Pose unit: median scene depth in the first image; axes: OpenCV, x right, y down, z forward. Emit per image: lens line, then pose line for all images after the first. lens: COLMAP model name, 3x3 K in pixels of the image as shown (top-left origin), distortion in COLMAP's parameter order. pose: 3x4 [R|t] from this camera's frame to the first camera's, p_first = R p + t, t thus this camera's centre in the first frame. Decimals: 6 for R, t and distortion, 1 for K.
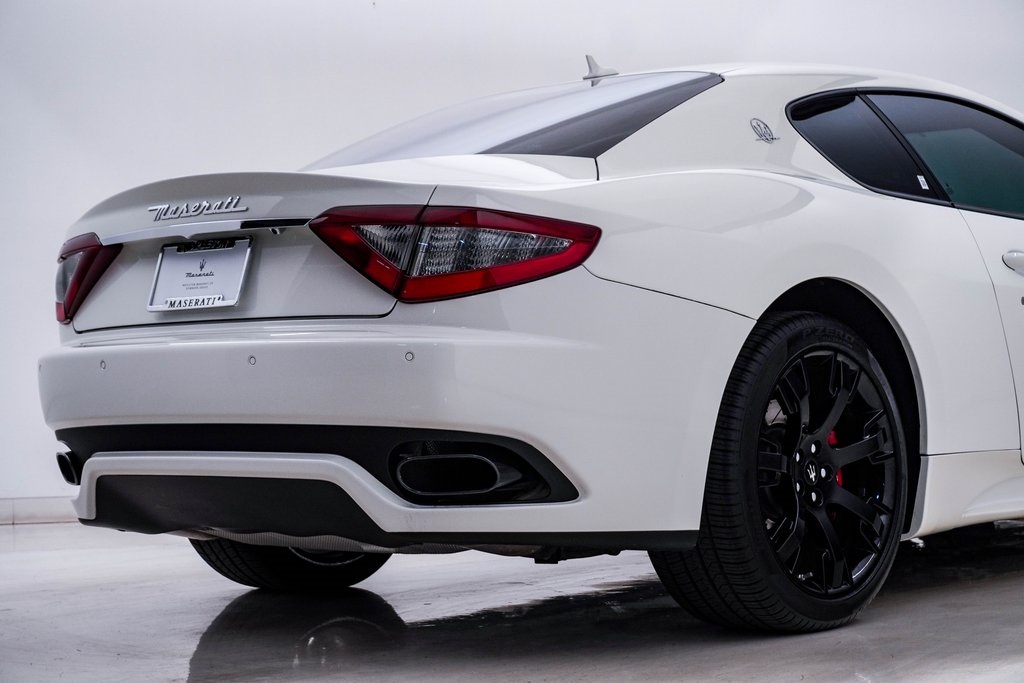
lens RADIAL K [[2178.0, 0, 512.4], [0, 2178.0, 347.1], [0, 0, 1]] dist [-0.014754, 0.000000]
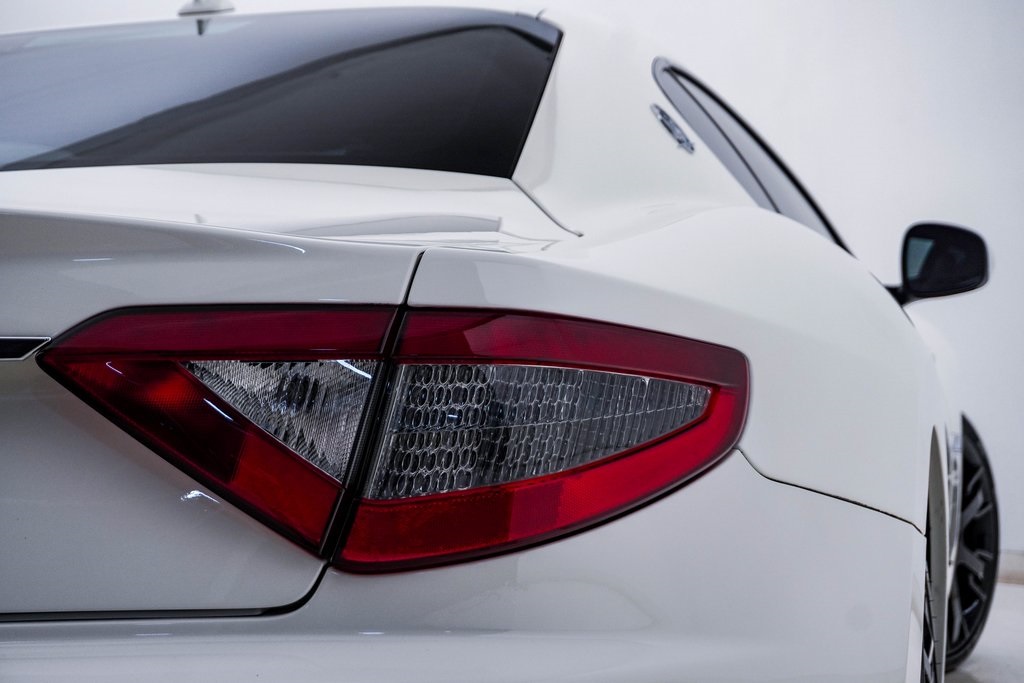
lens RADIAL K [[2178.0, 0, 511.3], [0, 2178.0, 342.3], [0, 0, 1]] dist [-0.014754, 0.000000]
pose [[0.862187, -0.013914, 0.506399, -0.198616], [0.014868, 0.999887, 0.002161, -0.056072], [-0.506372, 0.005666, 0.862296, 0.636671]]
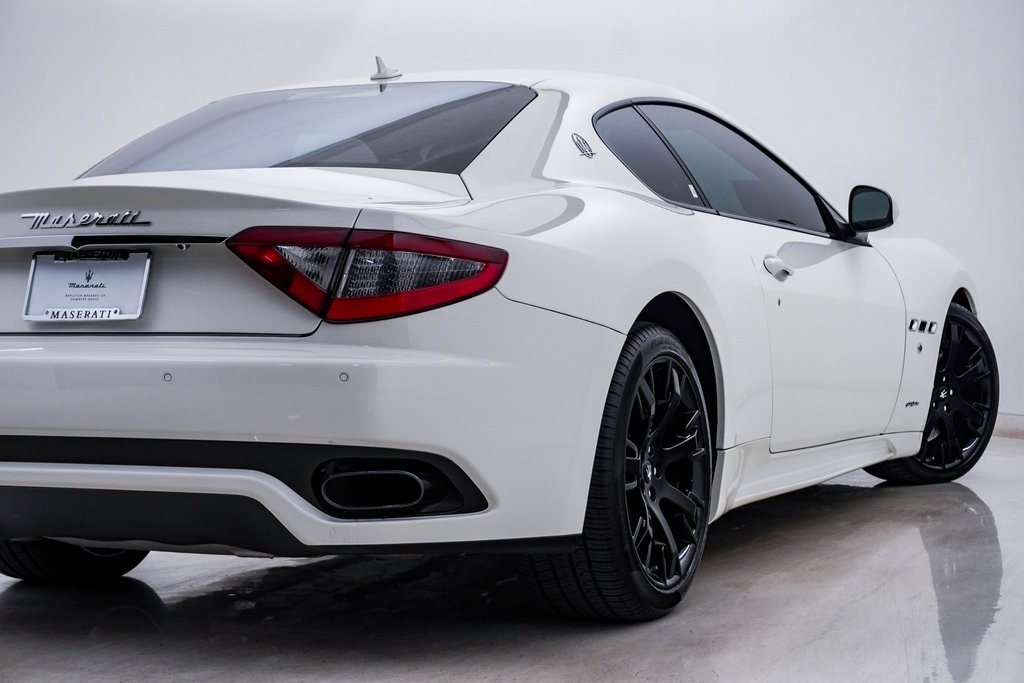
lens RADIAL K [[2178.0, 0, 513.3], [0, 2178.0, 345.0], [0, 0, 1]] dist [-0.014754, 0.000000]
pose [[0.953679, 0.000236, 0.300825, -0.260929], [-0.012990, 0.999099, 0.040399, -0.049762], [-0.300544, -0.042436, 0.952823, -0.003174]]
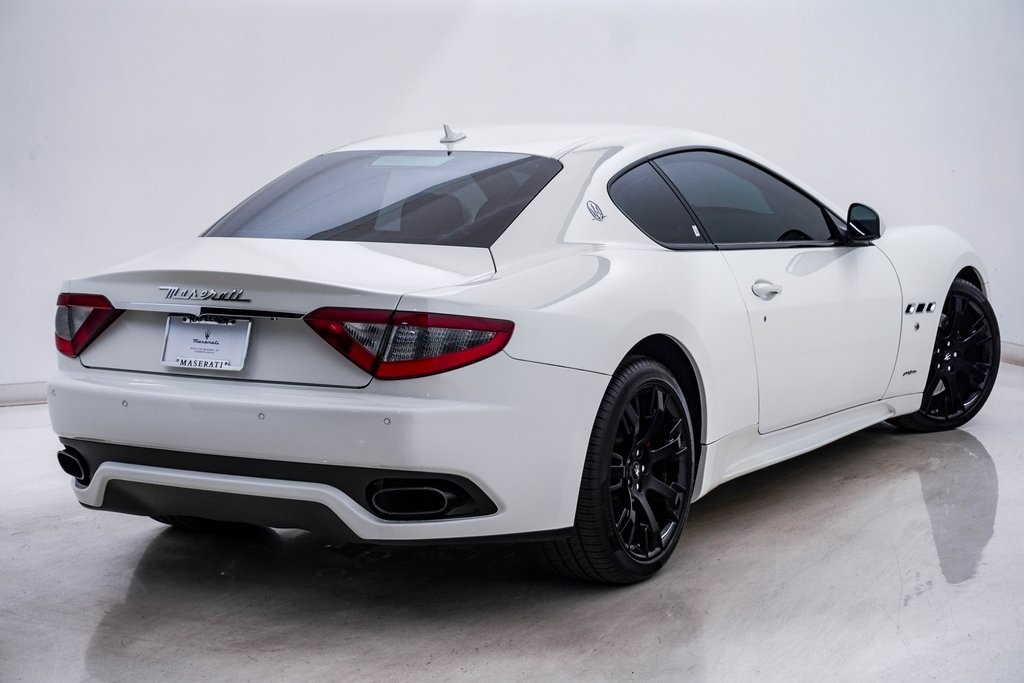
lens RADIAL K [[2178.0, 0, 511.9], [0, 2178.0, 335.1], [0, 0, 1]] dist [-0.014754, 0.000000]
pose [[0.978261, -0.011414, 0.207062, -0.241295], [-0.015620, 0.991592, 0.128460, -0.217116], [-0.206788, -0.128902, 0.969857, -0.349807]]
